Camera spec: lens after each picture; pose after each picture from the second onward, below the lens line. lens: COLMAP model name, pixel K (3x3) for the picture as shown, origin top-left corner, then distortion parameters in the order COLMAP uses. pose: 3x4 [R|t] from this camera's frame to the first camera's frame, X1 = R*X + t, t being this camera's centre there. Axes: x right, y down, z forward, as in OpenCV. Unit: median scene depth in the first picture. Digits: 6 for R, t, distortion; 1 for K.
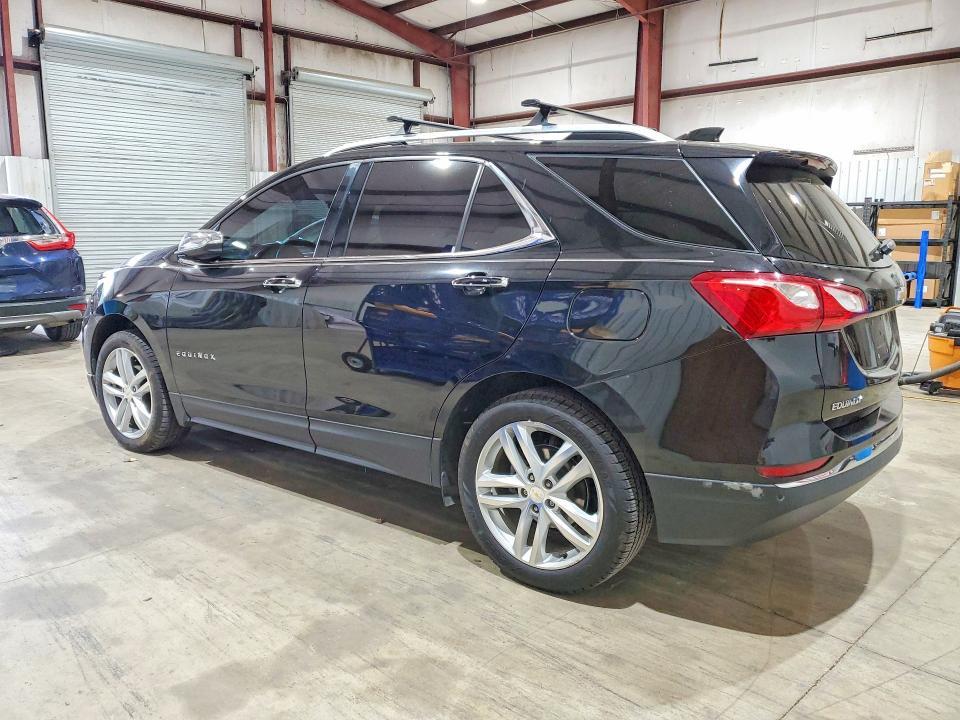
lens RADIAL K [[755.7, 0, 466.4], [0, 755.7, 357.5], [0, 0, 1]] dist [0.011806, 0.005016]
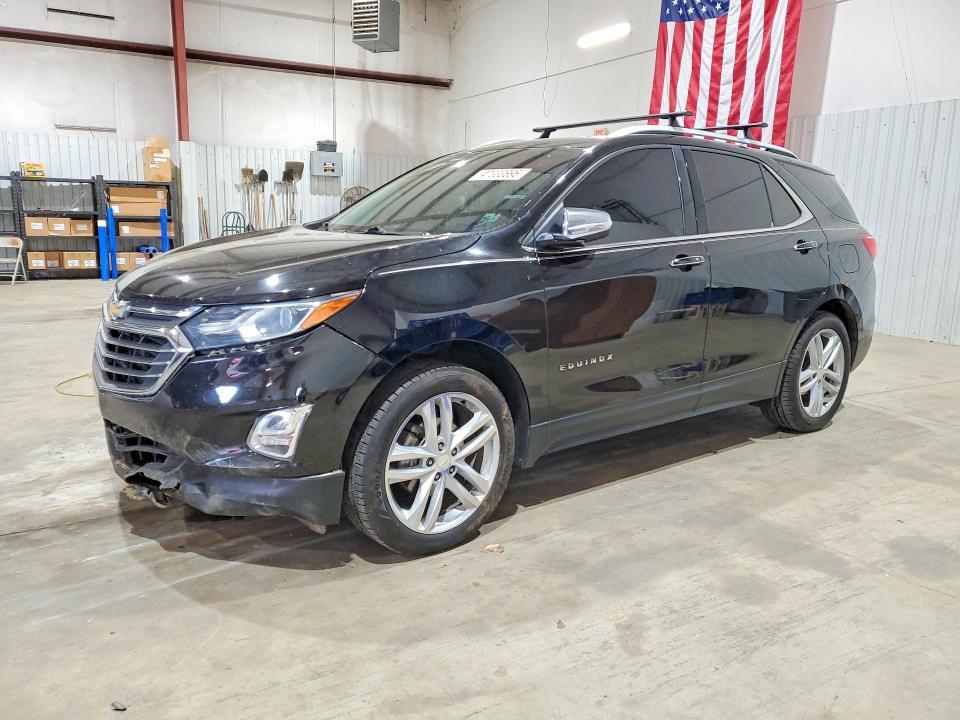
lens RADIAL K [[755.7, 0, 466.4], [0, 755.7, 357.5], [0, 0, 1]] dist [0.011806, 0.005016]
pose [[0.236462, -0.175135, 0.955727, -1.264063], [0.145724, 0.978888, 0.143325, -0.153898], [-0.960651, 0.105382, 0.256991, 0.995233]]
